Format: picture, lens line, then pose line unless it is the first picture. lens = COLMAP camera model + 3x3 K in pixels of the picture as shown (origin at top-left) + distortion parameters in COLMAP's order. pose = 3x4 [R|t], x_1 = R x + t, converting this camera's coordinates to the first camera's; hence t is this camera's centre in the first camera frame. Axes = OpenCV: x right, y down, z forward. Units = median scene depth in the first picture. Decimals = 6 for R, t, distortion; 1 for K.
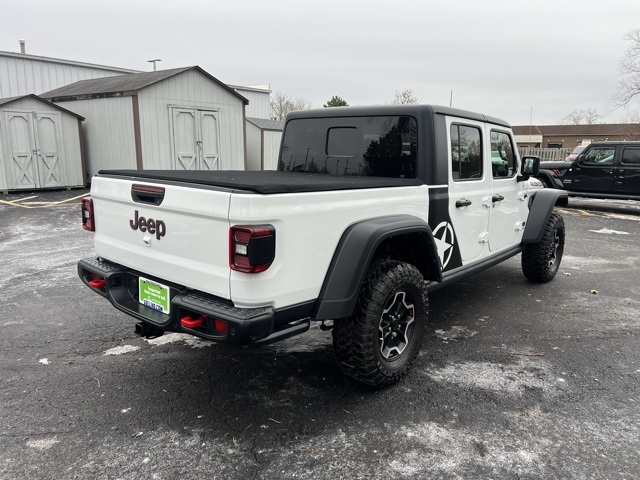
lens RADIAL K [[478.9, 0, 319.6], [0, 478.9, 243.1], [0, 0, 1]] dist [0.062554, -0.065809]
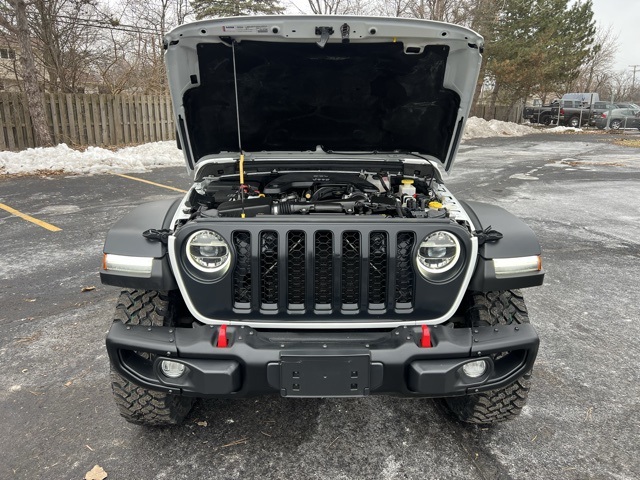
lens RADIAL K [[478.9, 0, 315.6], [0, 478.9, 237.8], [0, 0, 1]] dist [0.062554, -0.065809]
pose [[-0.753285, 0.146841, -0.641092, 1.121577], [-0.152770, 0.909030, 0.387718, -0.473995], [0.639705, 0.390002, -0.662326, 2.395882]]
